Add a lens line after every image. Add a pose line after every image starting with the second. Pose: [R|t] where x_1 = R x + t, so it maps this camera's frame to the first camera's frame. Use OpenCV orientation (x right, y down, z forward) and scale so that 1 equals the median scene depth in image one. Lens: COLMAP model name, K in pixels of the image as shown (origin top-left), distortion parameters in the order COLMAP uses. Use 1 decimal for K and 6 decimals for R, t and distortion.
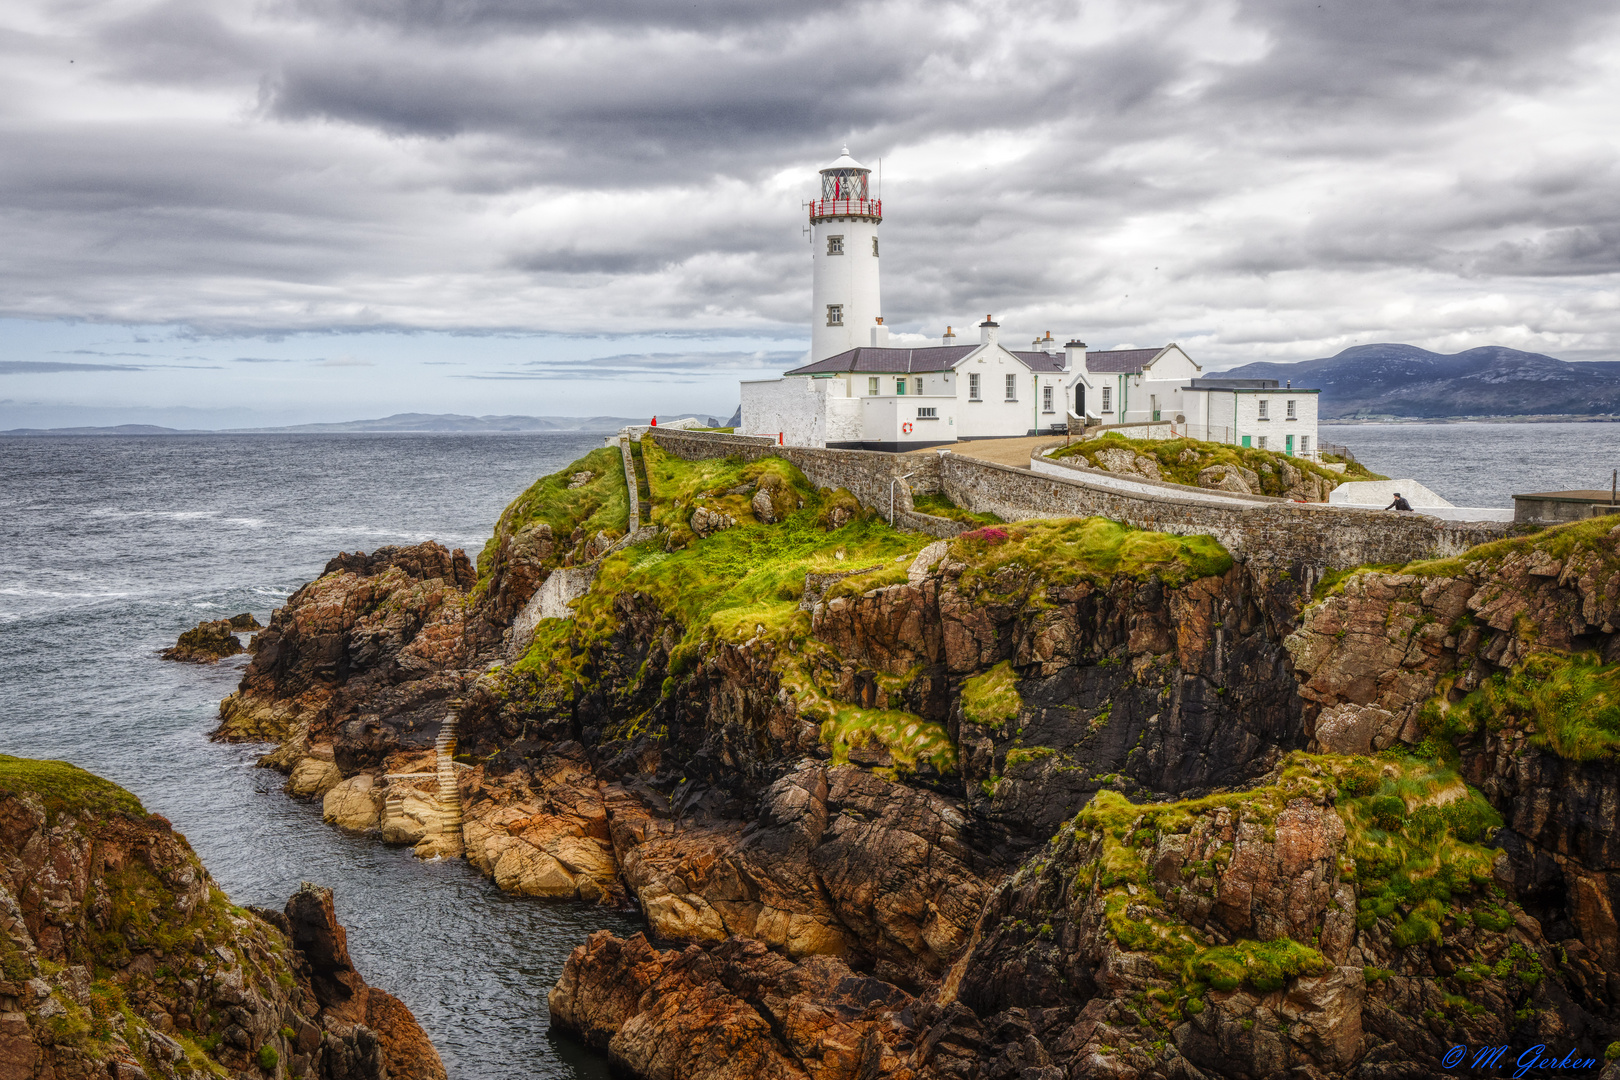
lens RADIAL K [[1636.7, 0, 810.0], [0, 1636.7, 540.0], [0, 0, 1]] dist [0.003937, 0.025720]
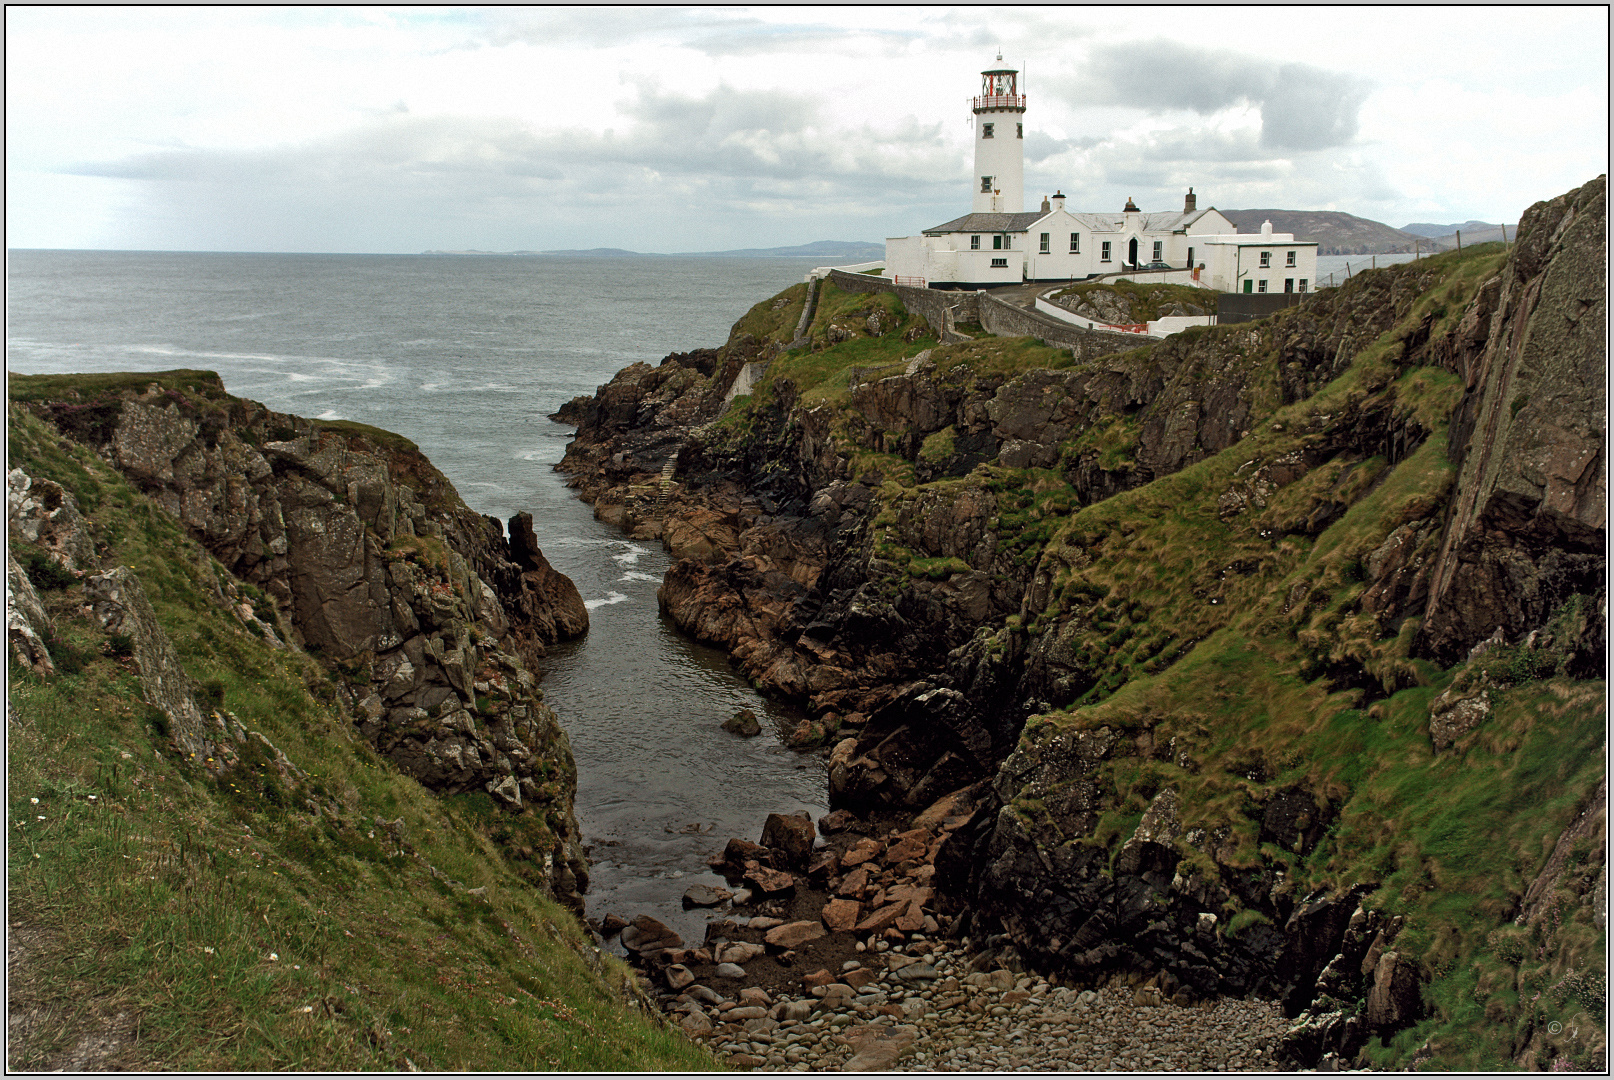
lens RADIAL K [[1713.4, 0, 807.0], [0, 1713.4, 540.0], [0, 0, 1]] dist [0.200533, 0.014767]
pose [[0.950077, 0.066283, -0.304892, 0.495797], [-0.034566, 0.993519, 0.108280, 0.007836], [0.310094, -0.092335, 0.946211, -0.643559]]
